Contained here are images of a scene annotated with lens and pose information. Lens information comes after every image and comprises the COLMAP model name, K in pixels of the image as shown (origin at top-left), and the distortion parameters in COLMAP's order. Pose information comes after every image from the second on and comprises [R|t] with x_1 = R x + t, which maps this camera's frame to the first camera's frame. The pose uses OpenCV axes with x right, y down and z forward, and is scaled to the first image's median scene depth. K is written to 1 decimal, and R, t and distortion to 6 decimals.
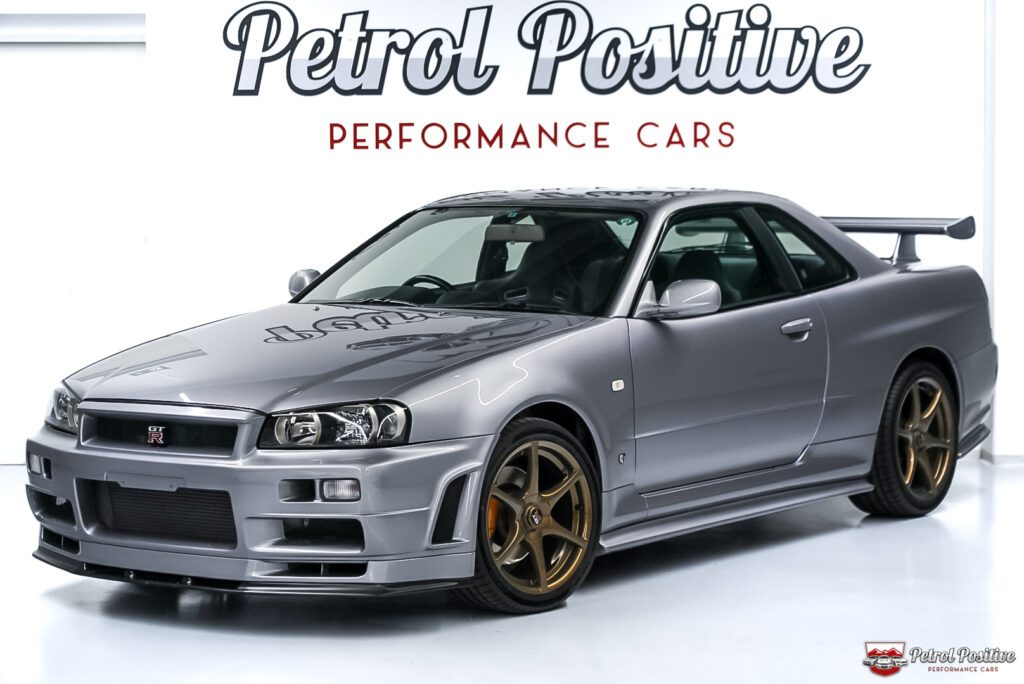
lens RADIAL K [[2674.0, 0, 511.3], [0, 2674.0, 340.8], [0, 0, 1]] dist [-0.020215, 0.000000]
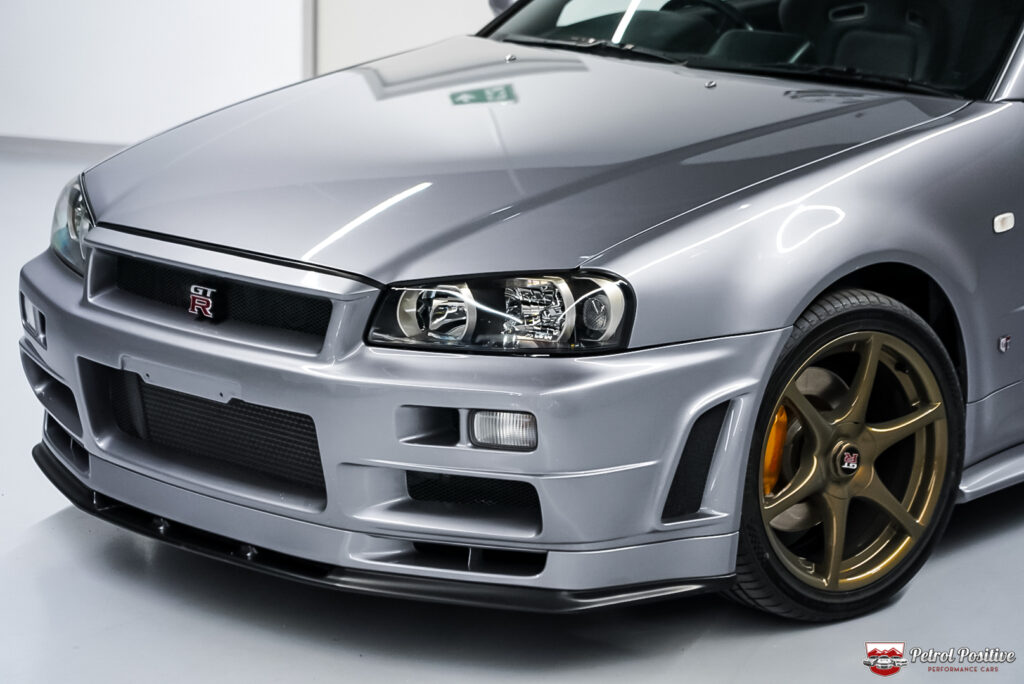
lens RADIAL K [[2905.9, 0, 513.1], [0, 2905.9, 346.7], [0, 0, 1]] dist [-0.042412, 0.000000]
pose [[0.992050, 0.051140, -0.114984, 0.008271], [-0.033067, 0.987530, 0.153922, -0.055744], [0.121422, -0.148896, 0.981370, 0.388479]]
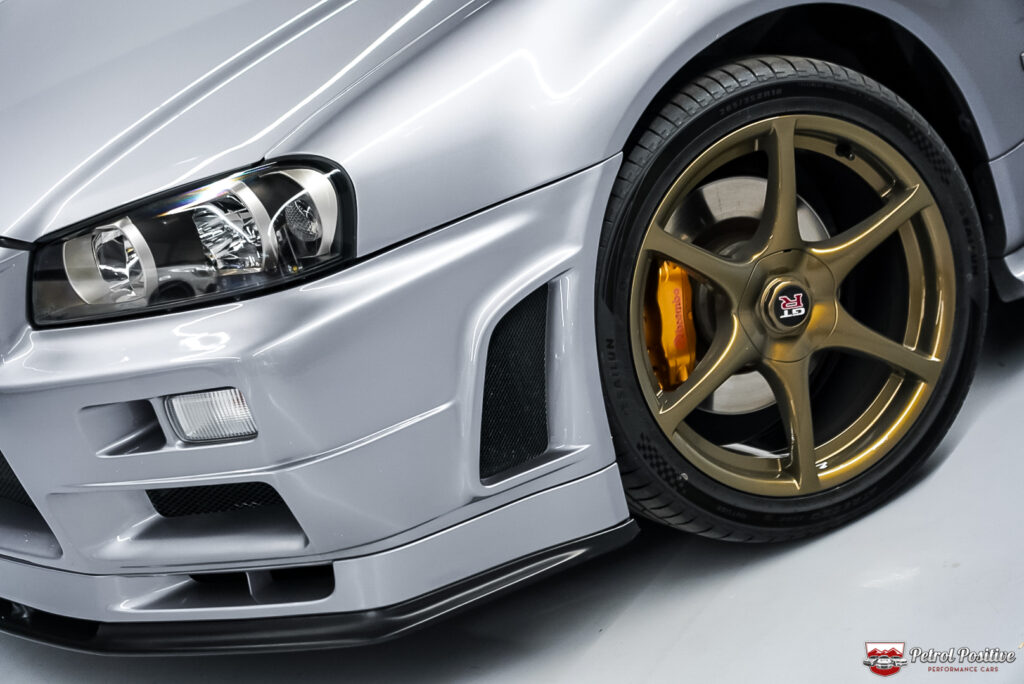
lens RADIAL K [[2692.0, 0, 511.3], [0, 2692.0, 341.4], [0, 0, 1]] dist [-0.123027, 0.000000]
pose [[0.919641, -0.149639, -0.363138, 0.120374], [0.249682, 0.936445, 0.246434, -0.040393], [0.303183, -0.317299, 0.898555, 0.647557]]
